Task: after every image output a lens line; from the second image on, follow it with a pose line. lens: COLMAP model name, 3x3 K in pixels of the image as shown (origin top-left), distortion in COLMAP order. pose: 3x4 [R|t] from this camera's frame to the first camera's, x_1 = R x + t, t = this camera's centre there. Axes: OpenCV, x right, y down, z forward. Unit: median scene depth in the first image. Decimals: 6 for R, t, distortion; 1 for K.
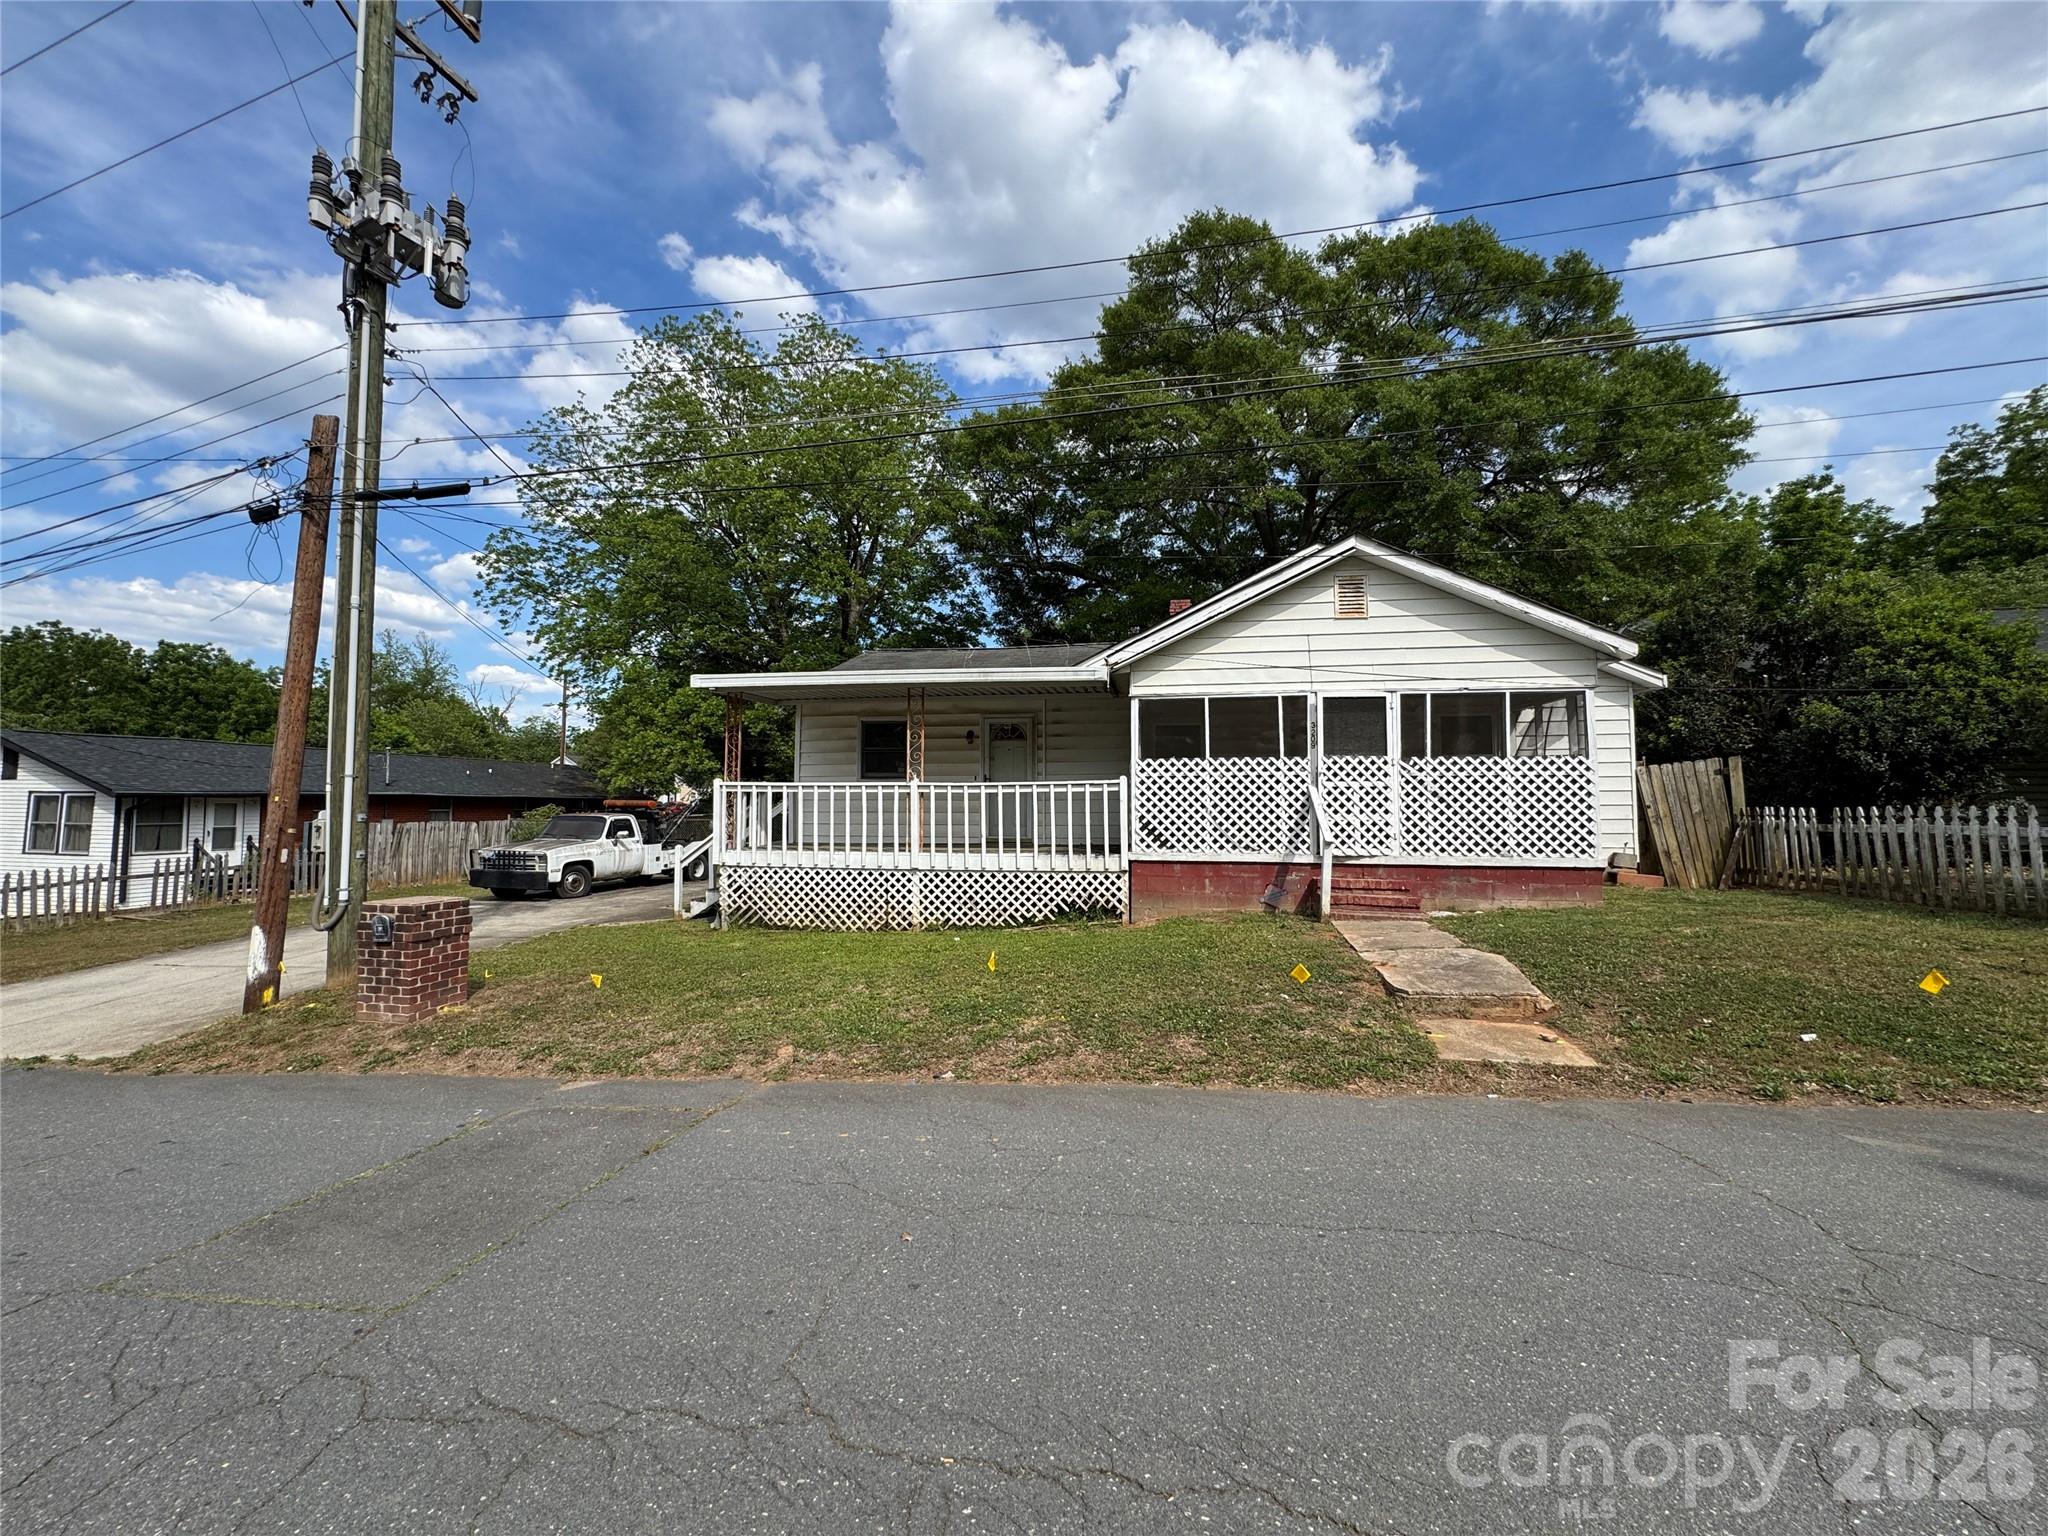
lens RADIAL K [[822.2, 0, 1024.0], [0, 822.2, 768.0], [0, 0, 1]] dist [0.000138, -0.000081]
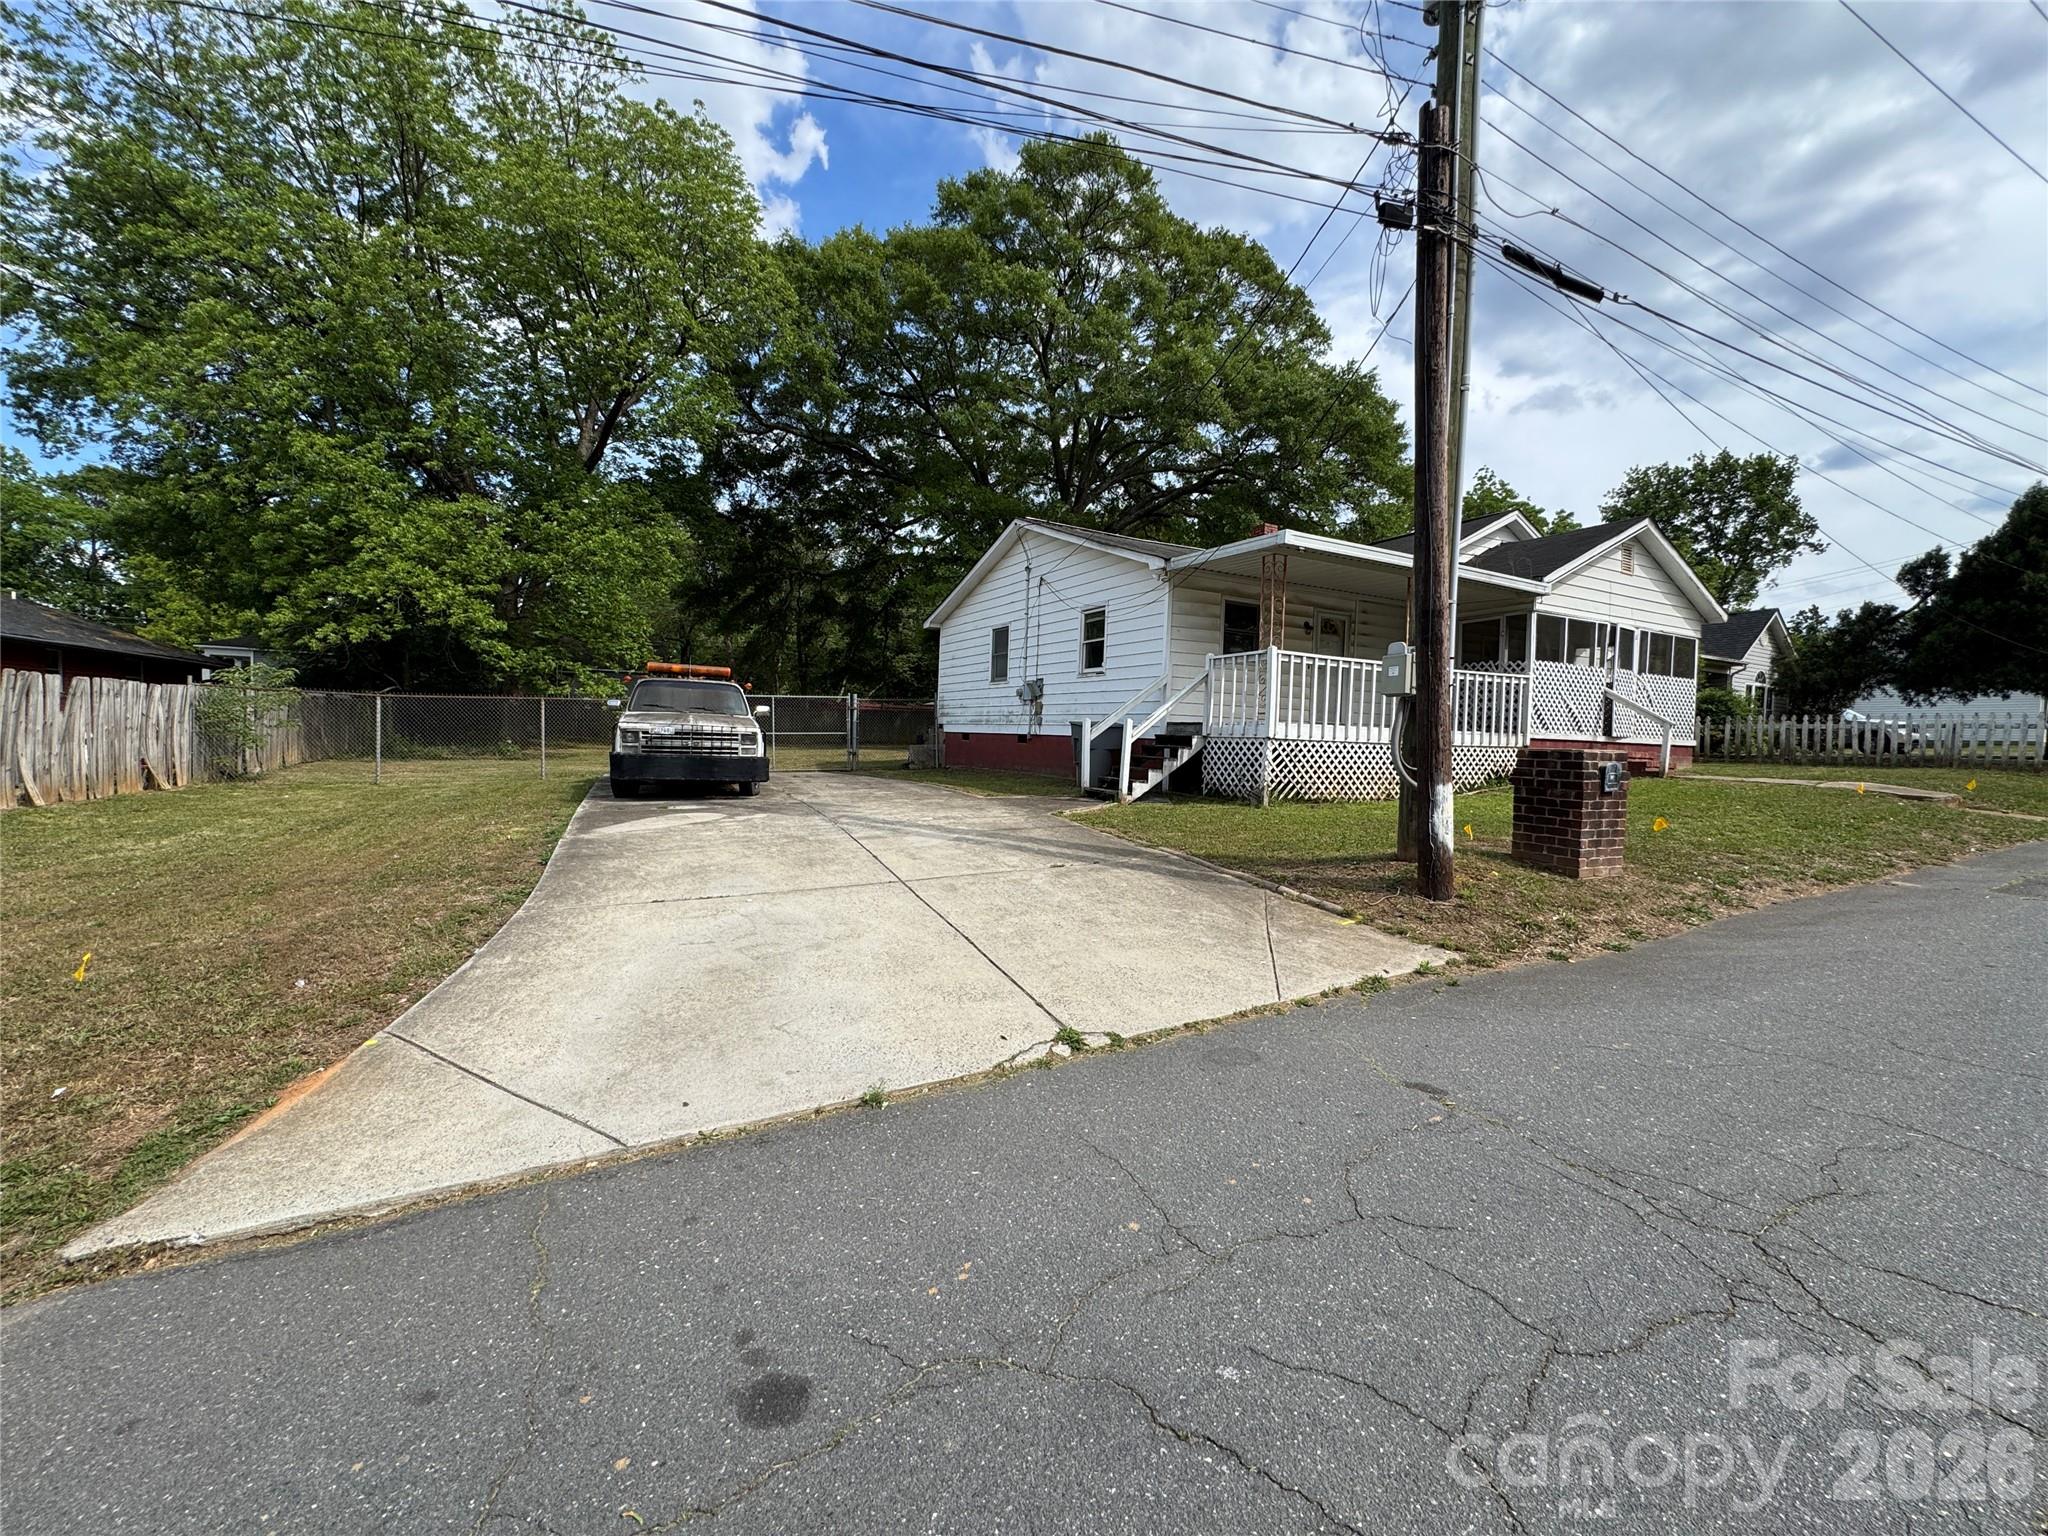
lens RADIAL K [[822.2, 0, 1024.0], [0, 822.2, 768.0], [0, 0, 1]] dist [0.000138, -0.000081]
pose [[0.788007, -0.000528, 0.615667, -1.222109], [-0.057861, 0.995510, 0.074912, 0.102357], [-0.612942, -0.094654, 0.784438, 0.444956]]
